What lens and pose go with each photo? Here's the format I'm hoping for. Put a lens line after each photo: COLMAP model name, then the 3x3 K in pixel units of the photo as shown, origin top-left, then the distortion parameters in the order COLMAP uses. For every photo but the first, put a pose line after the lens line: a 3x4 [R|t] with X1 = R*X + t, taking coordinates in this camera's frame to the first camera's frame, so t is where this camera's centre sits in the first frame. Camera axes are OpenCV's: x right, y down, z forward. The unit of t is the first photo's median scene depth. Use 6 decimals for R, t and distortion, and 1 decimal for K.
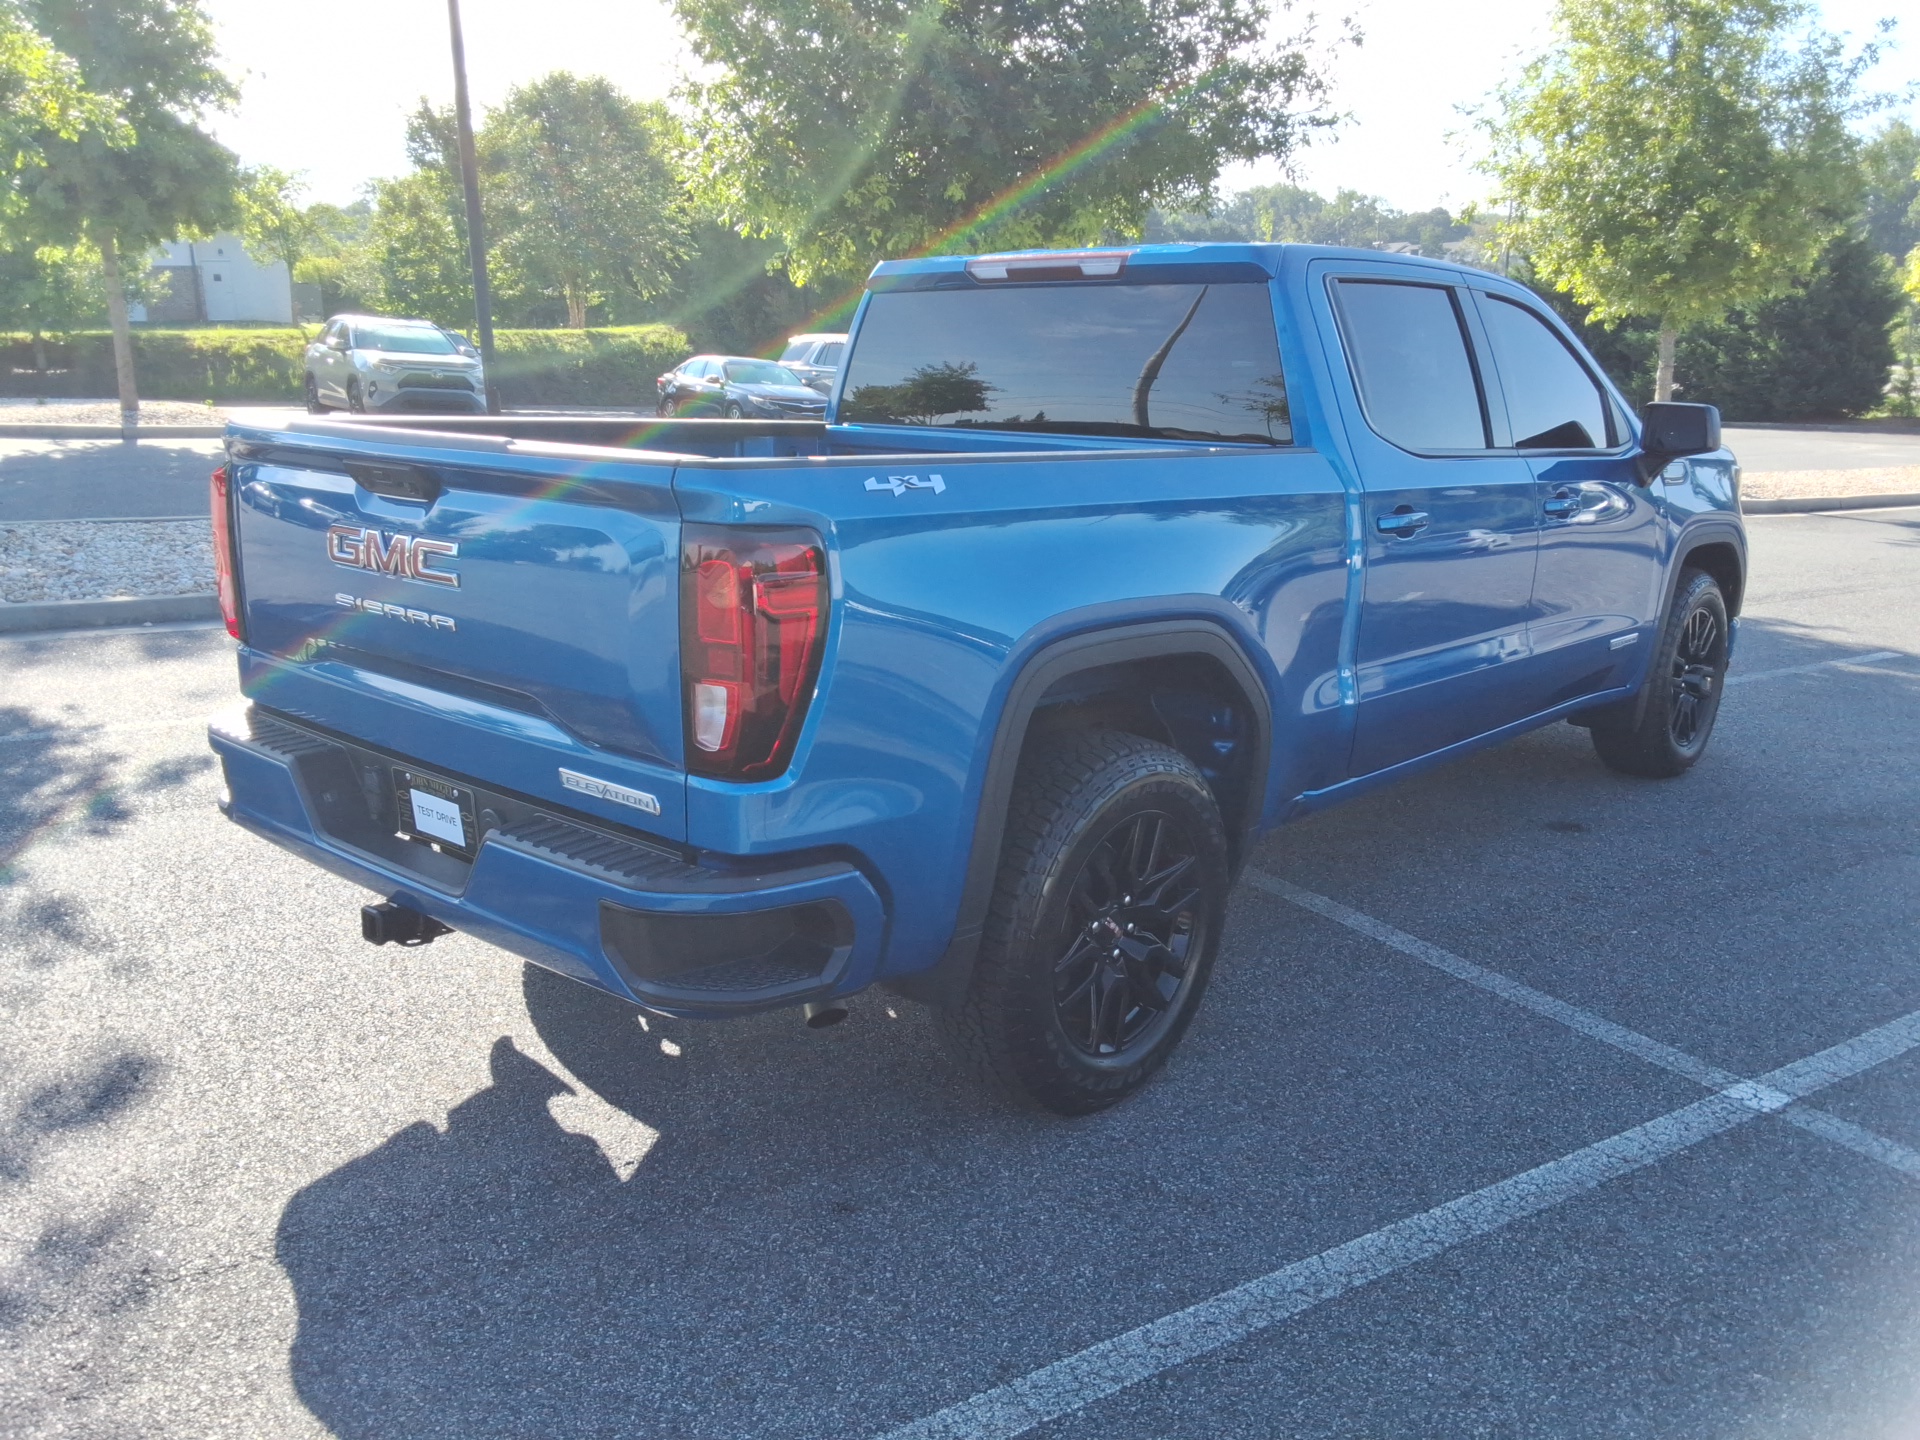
lens RADIAL K [[1552.4, 0, 969.4], [0, 1552.4, 694.5], [0, 0, 1]] dist [0.119207, -0.198194]
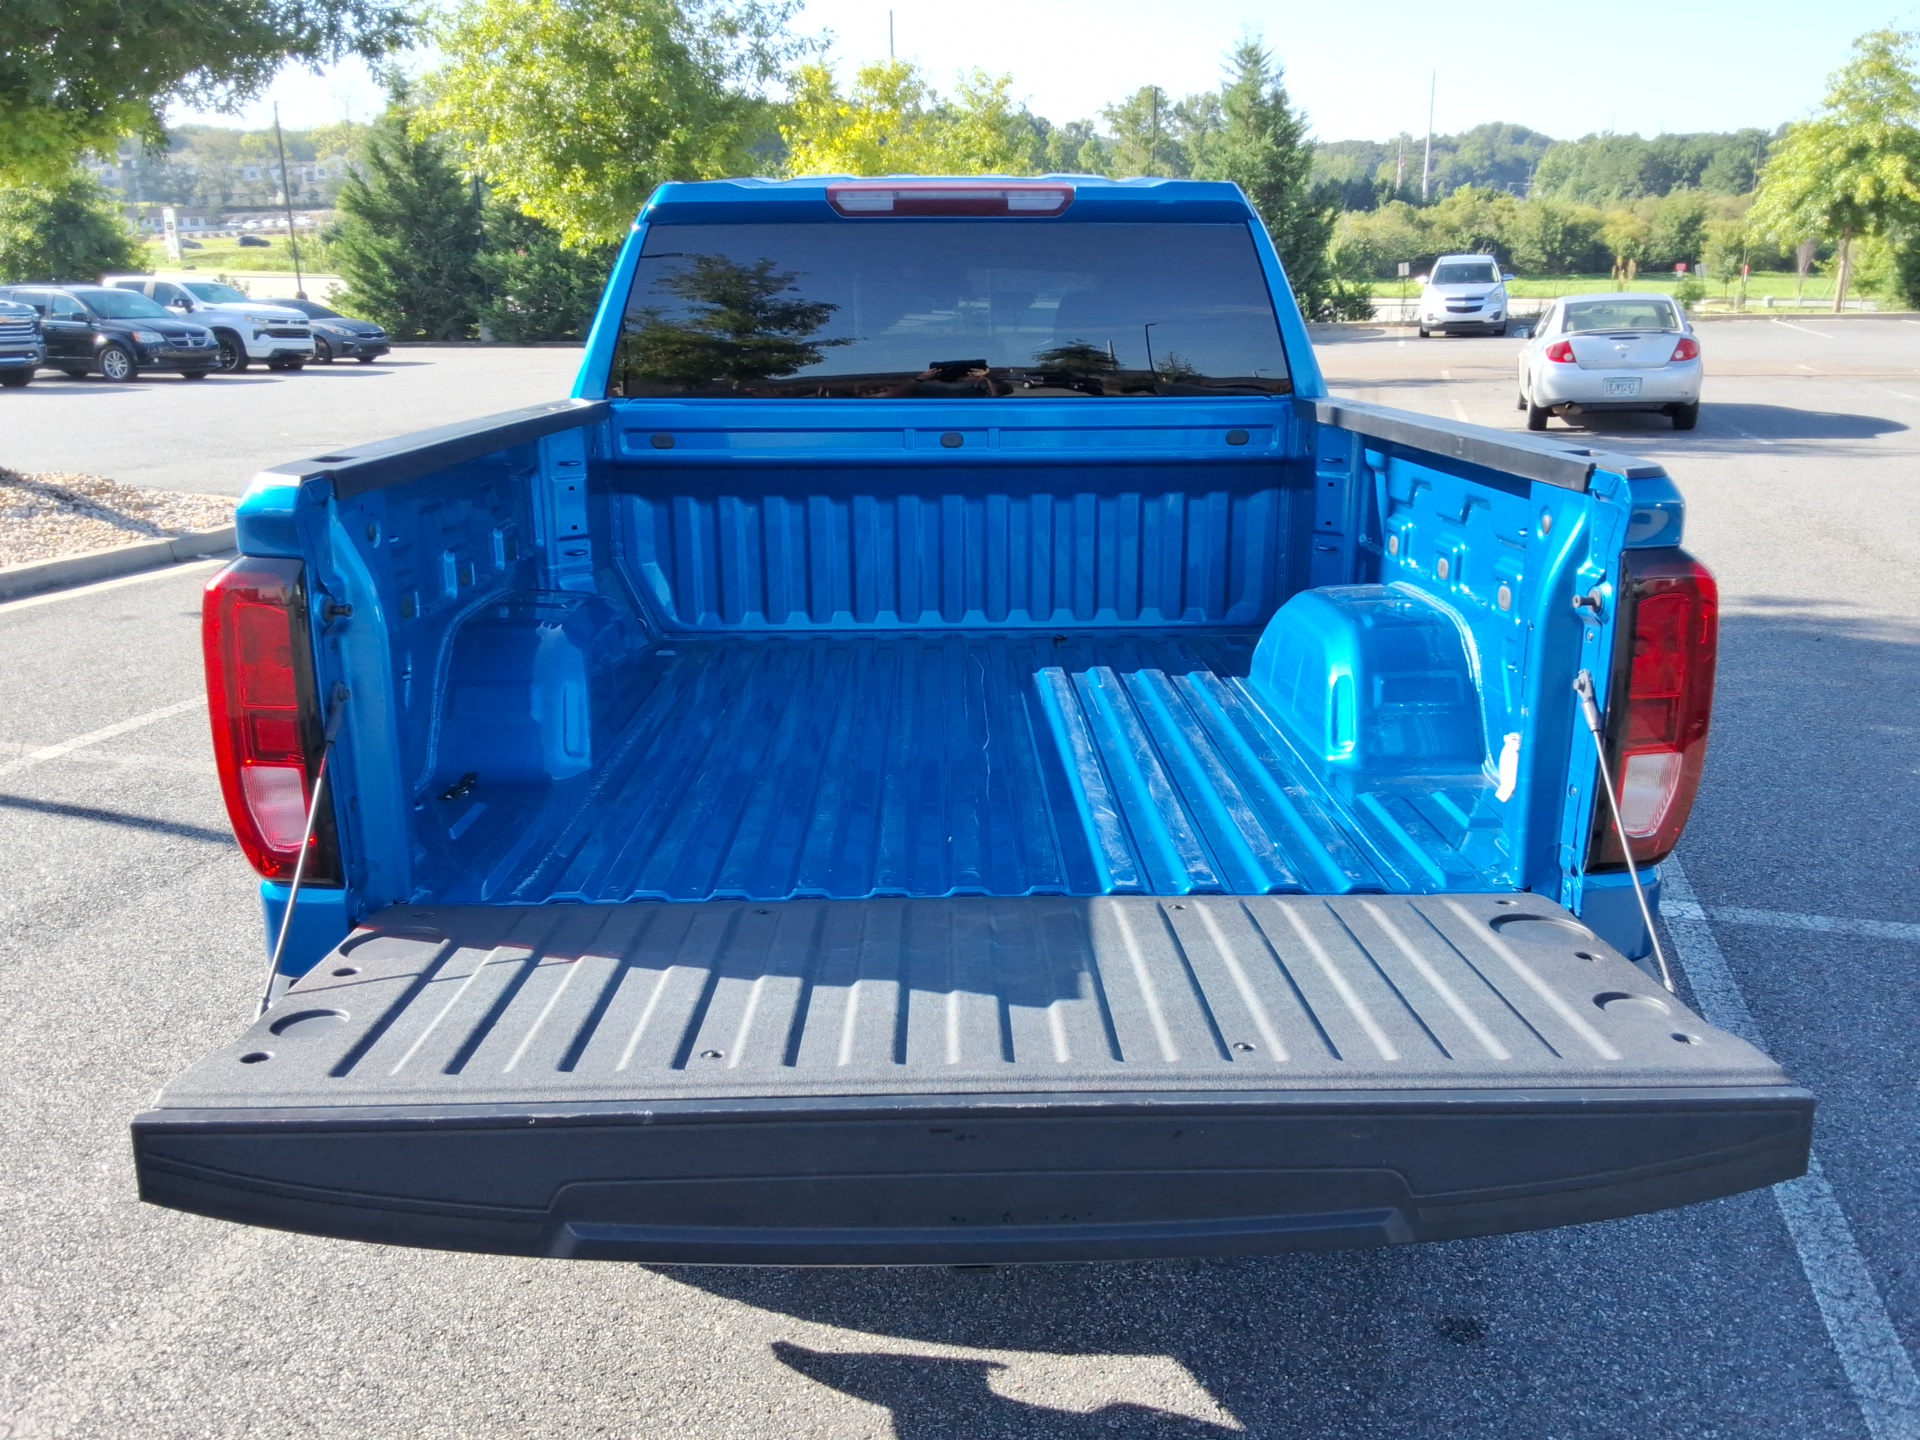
lens RADIAL K [[1551.9, 0, 971.1], [0, 1551.9, 692.2], [0, 0, 1]] dist [0.090344, -0.142452]
pose [[0.730472, -0.188691, 0.656358, -0.665181], [0.157477, 0.981712, 0.106966, -0.125211], [-0.664538, 0.025226, 0.746828, 0.461107]]
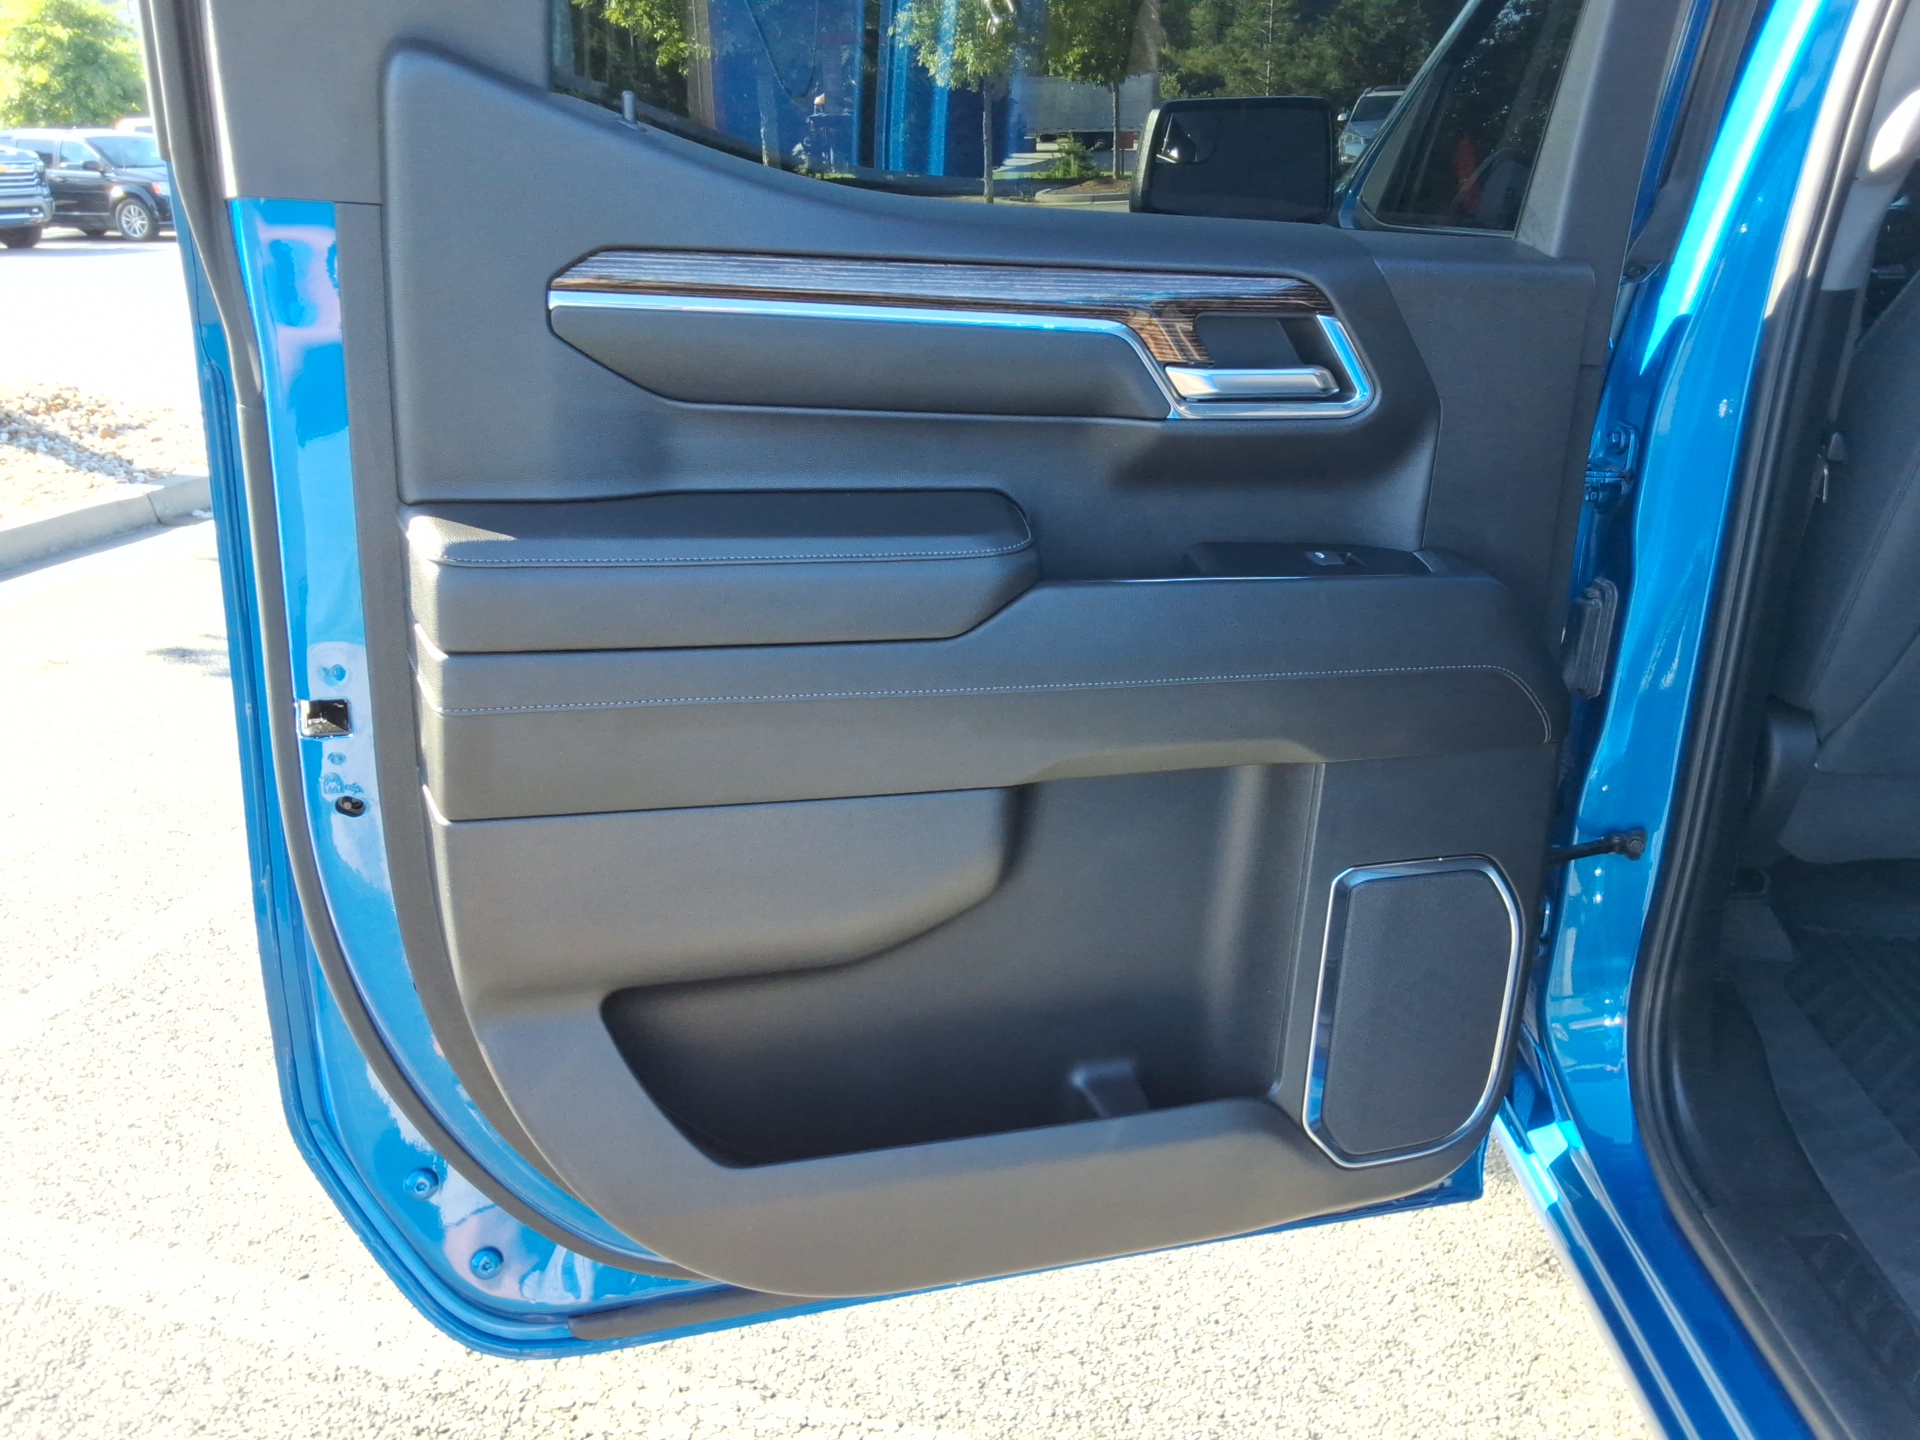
lens RADIAL K [[1535.7, 0, 963.1], [0, 1535.7, 695.8], [0, 0, 1]] dist [0.053883, -0.083864]
pose [[0.750607, -0.247926, 0.612472, -0.279591], [0.161442, 0.967656, 0.193851, -0.276230], [-0.640723, -0.046627, 0.766355, 1.475939]]
